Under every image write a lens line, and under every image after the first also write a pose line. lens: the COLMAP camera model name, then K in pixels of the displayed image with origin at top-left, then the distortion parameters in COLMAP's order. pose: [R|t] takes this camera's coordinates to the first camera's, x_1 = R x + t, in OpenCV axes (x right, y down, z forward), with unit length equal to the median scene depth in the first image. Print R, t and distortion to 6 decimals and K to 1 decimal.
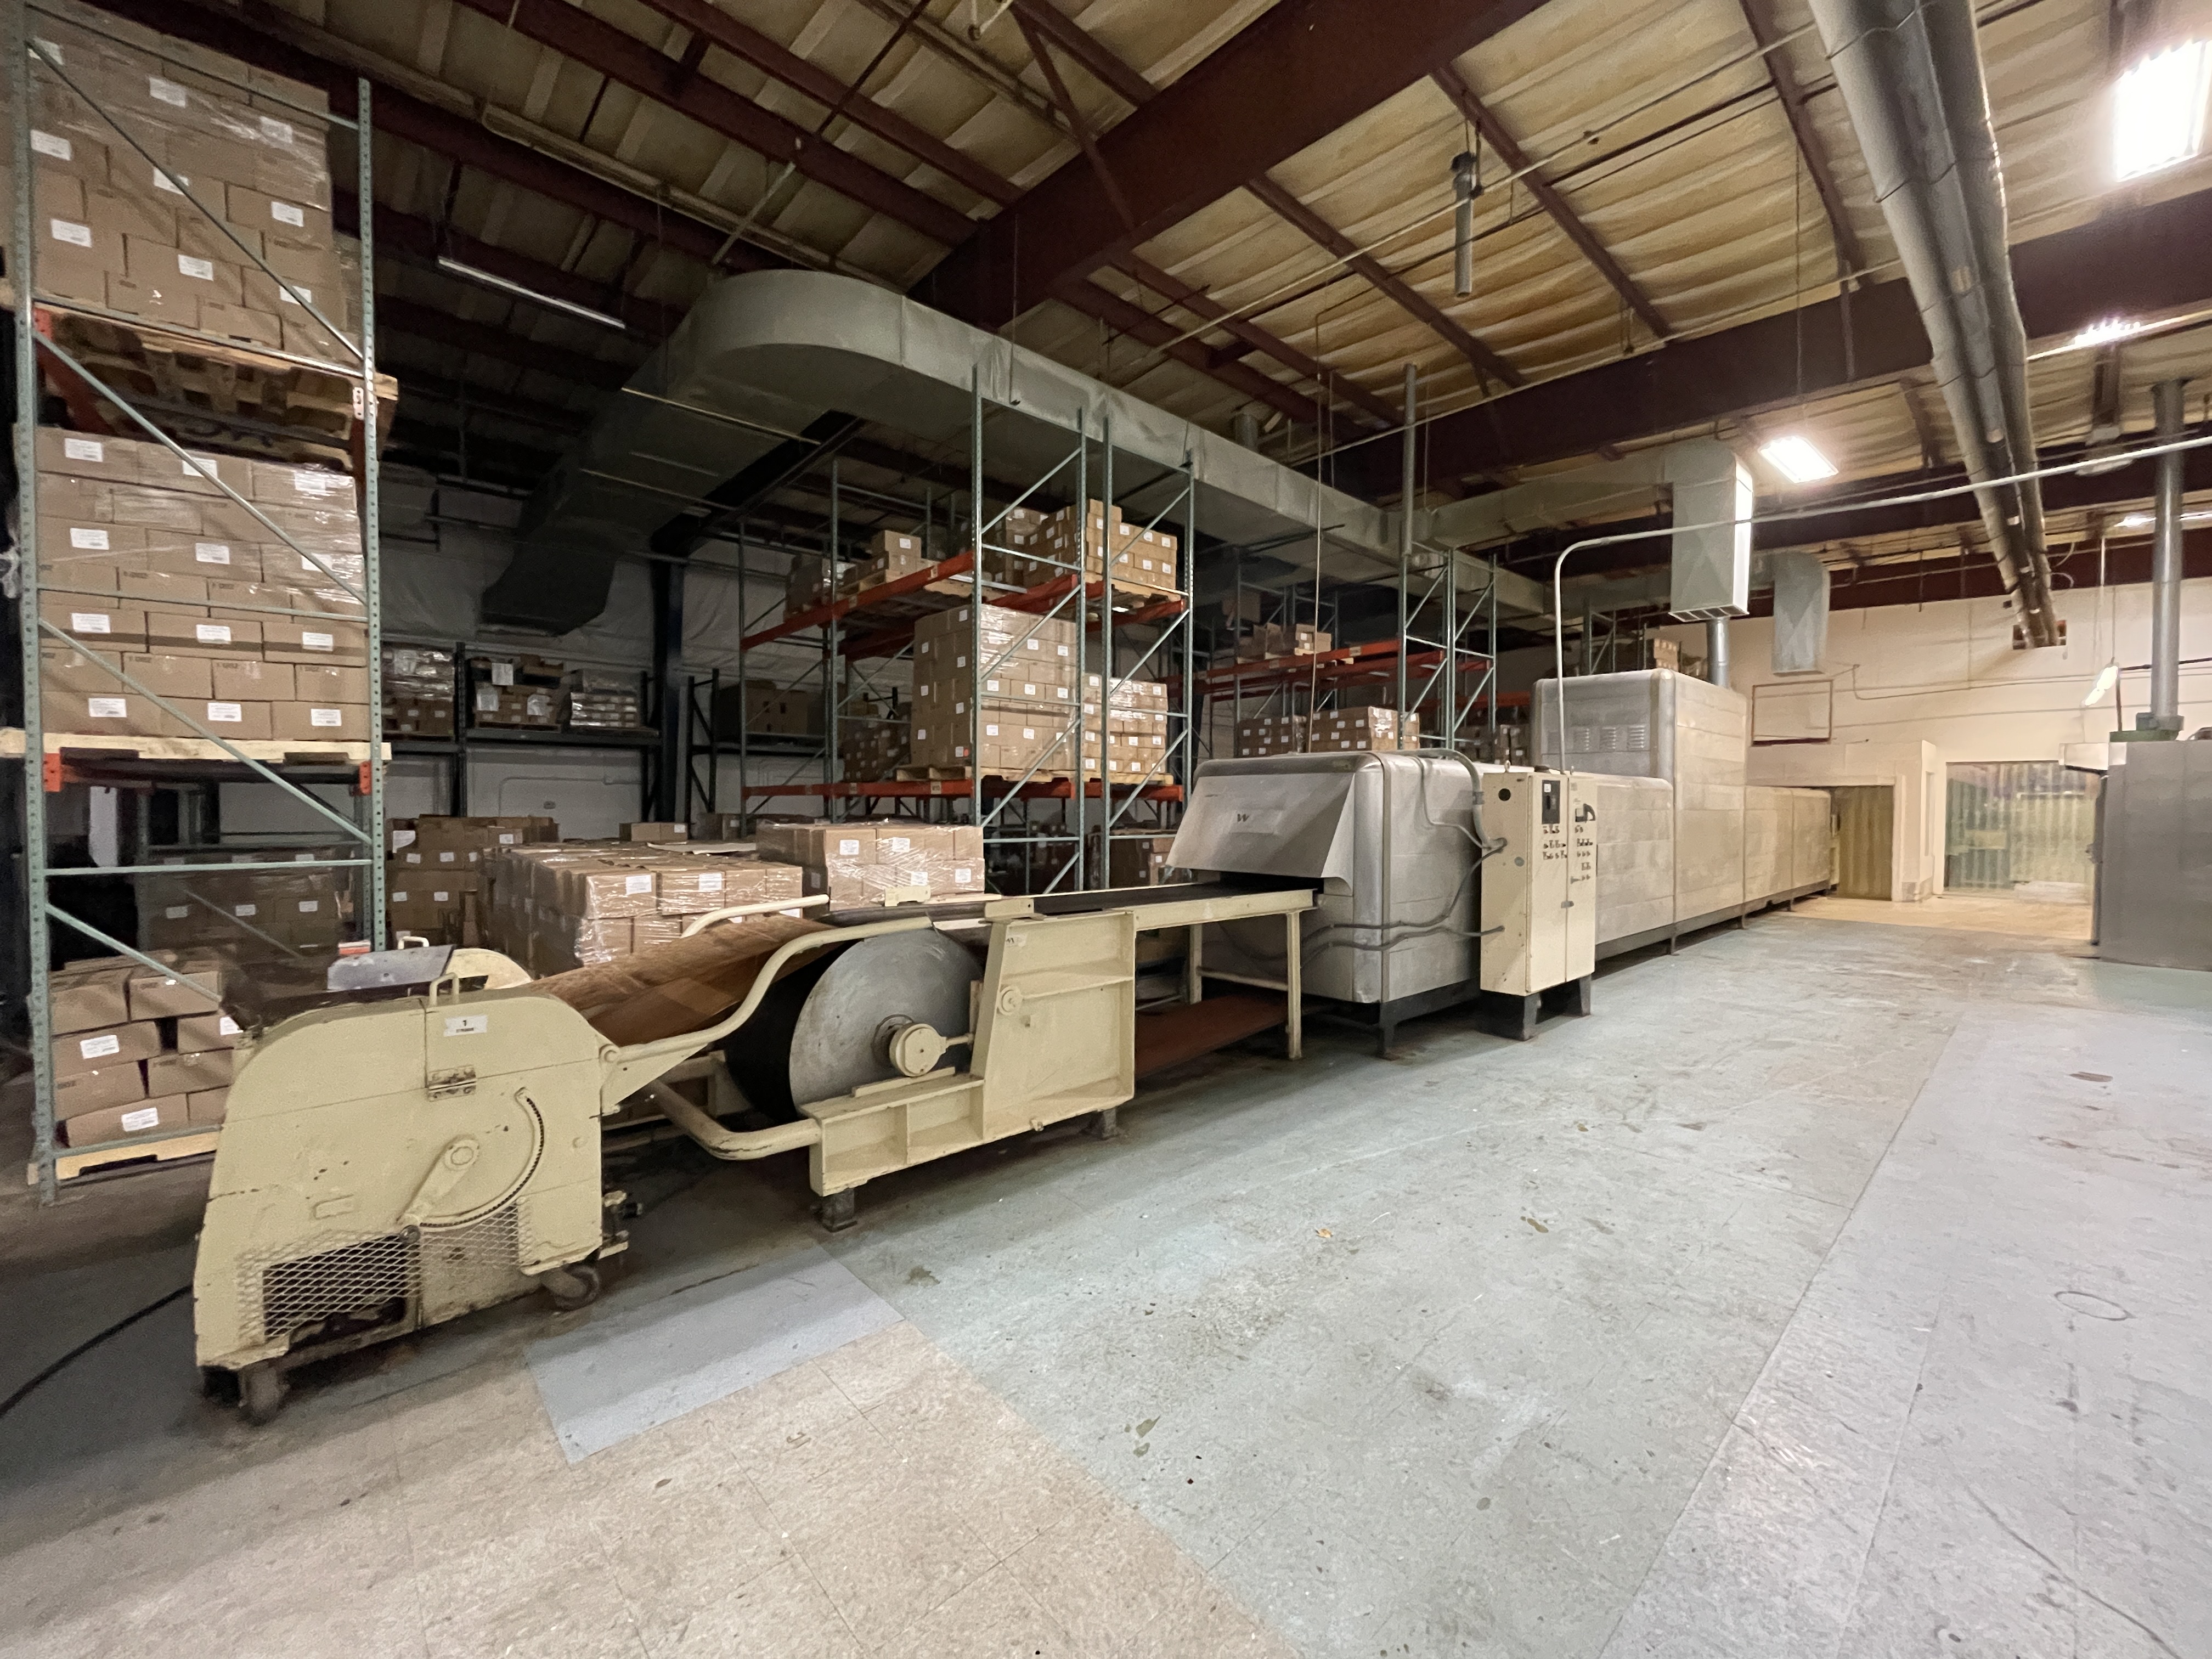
lens RADIAL K [[925.9, 0, 1106.0], [0, 925.9, 829.5], [0, 0, 1]] dist [0.000352, 0.000117]
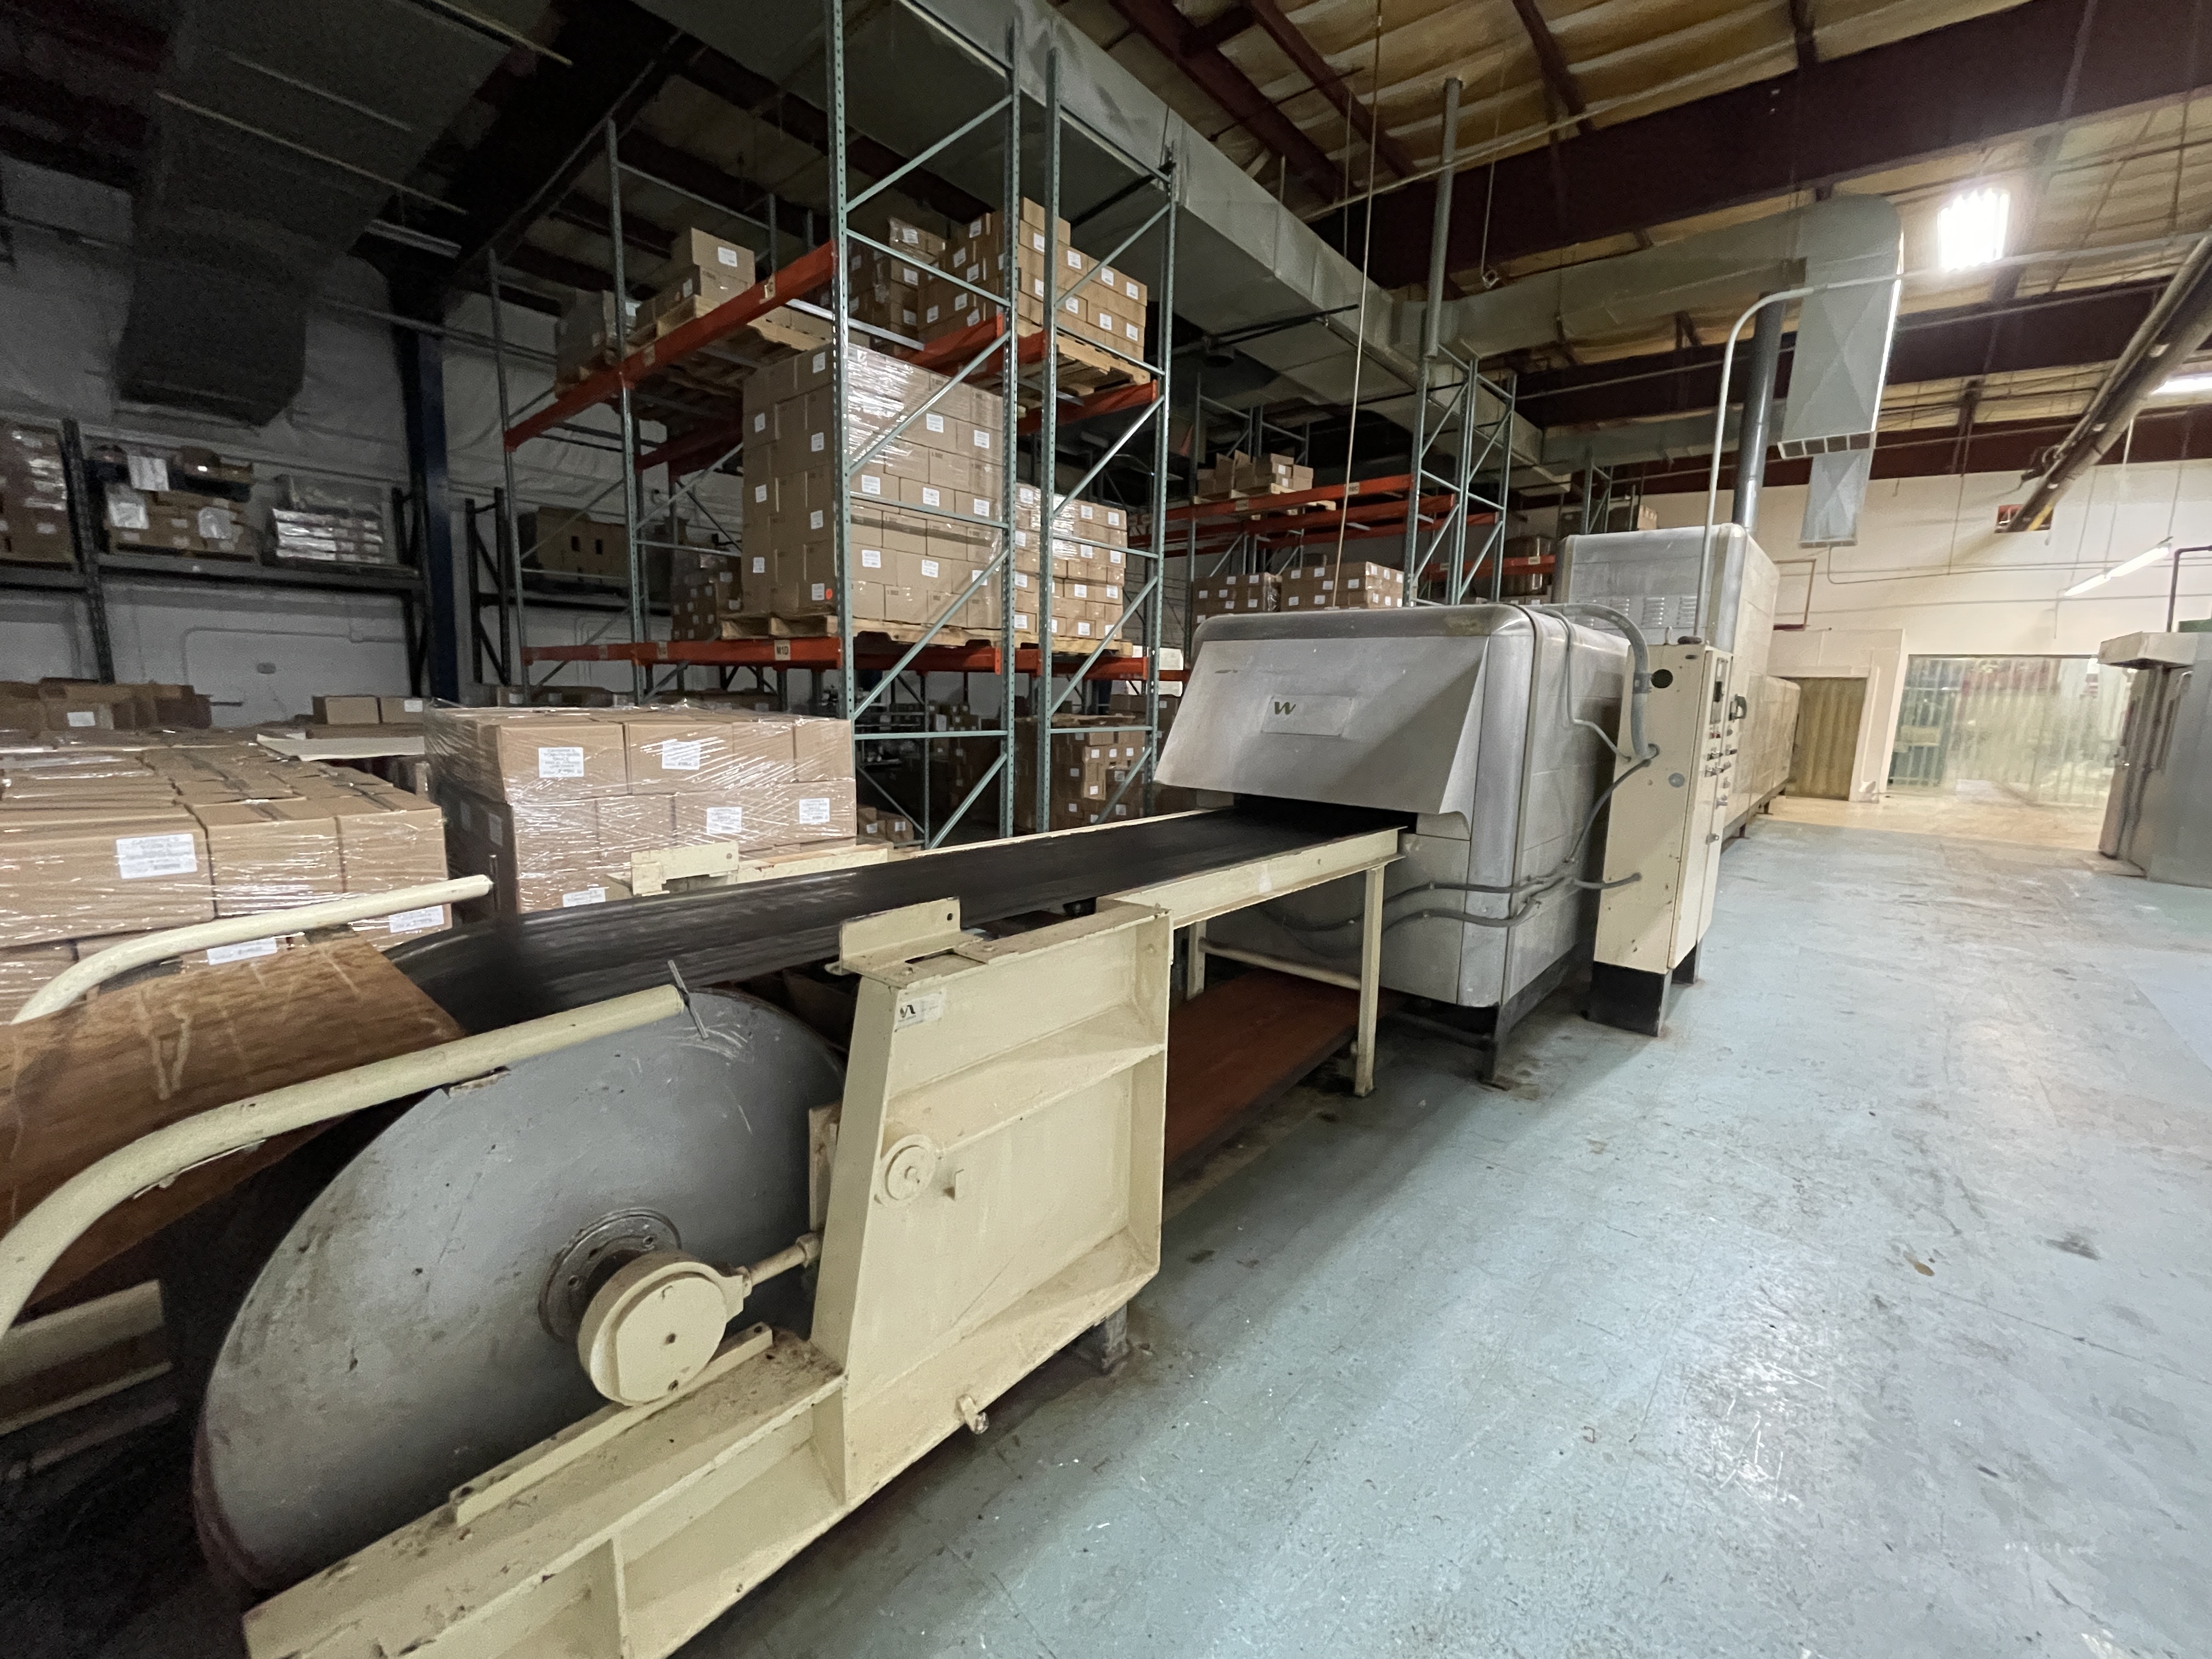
lens RADIAL K [[925.9, 0, 1106.0], [0, 925.9, 829.5], [0, 0, 1]] dist [0.000352, 0.000117]
pose [[0.993622, 0.001298, 0.112754, -0.031029], [-0.015904, 0.991551, 0.128739, -0.007699], [-0.111634, -0.129711, 0.985248, 0.299483]]
